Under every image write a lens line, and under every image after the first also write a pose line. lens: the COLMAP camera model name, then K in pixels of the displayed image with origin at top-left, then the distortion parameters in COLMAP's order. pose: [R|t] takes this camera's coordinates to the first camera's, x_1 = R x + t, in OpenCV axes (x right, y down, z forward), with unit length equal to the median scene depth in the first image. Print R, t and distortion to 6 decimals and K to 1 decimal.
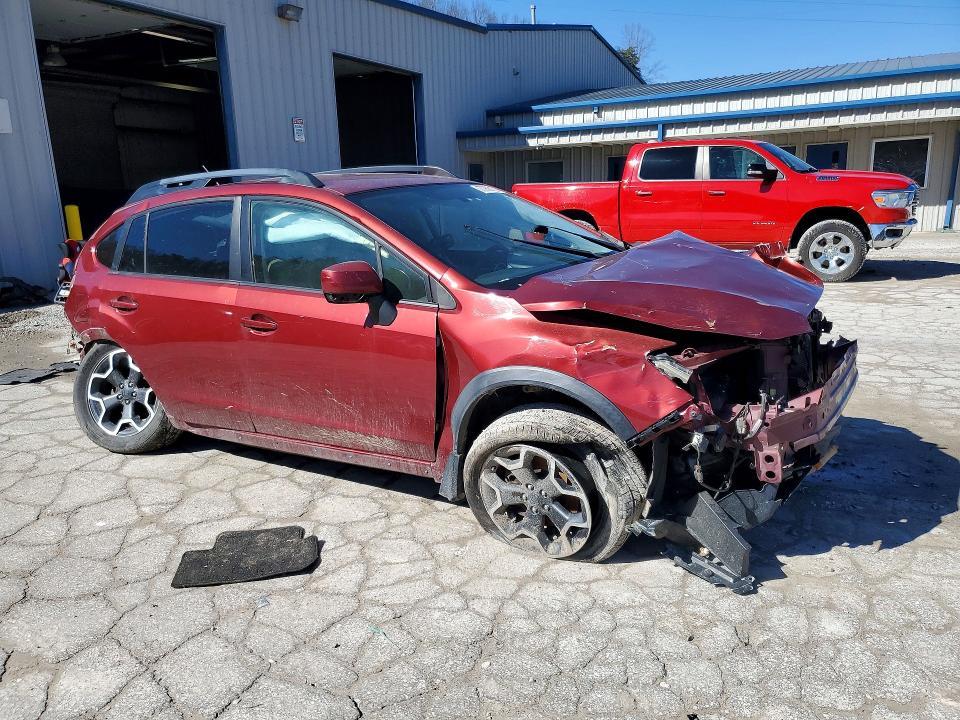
lens RADIAL K [[765.9, 0, 504.2], [0, 765.9, 358.5], [0, 0, 1]] dist [0.130643, 0.003645]
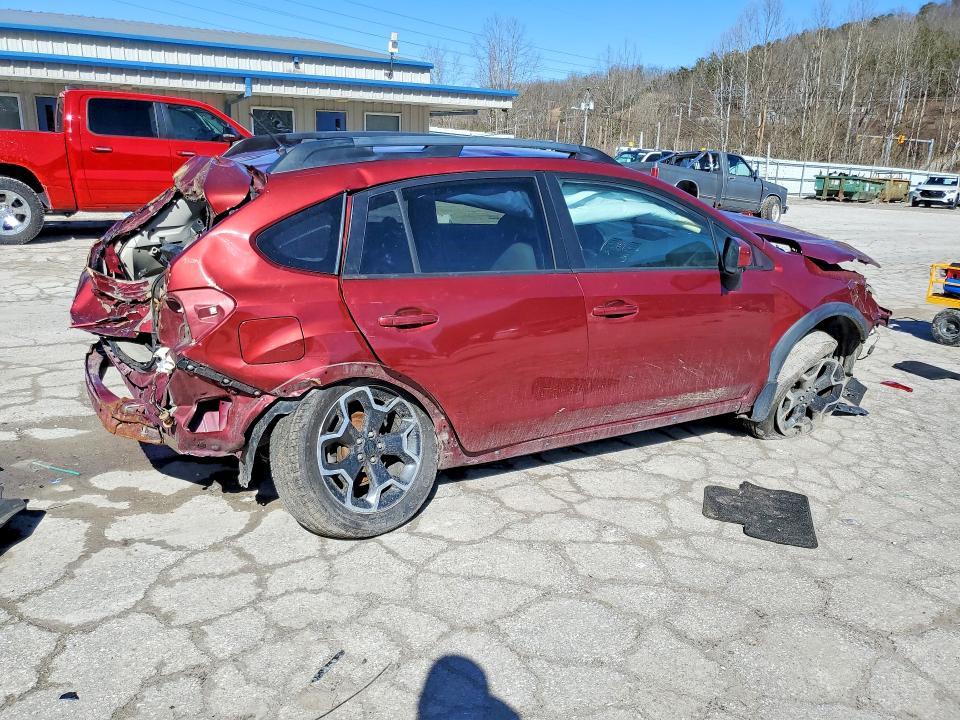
lens RADIAL K [[758.0, 0, 498.4], [0, 758.0, 358.5], [0, 0, 1]] dist [0.025014, 0.009181]
pose [[0.516885, -0.205246, 0.831086, -0.364532], [0.156735, 0.977112, 0.143829, -0.042528], [-0.841584, 0.055917, 0.537224, 0.205240]]
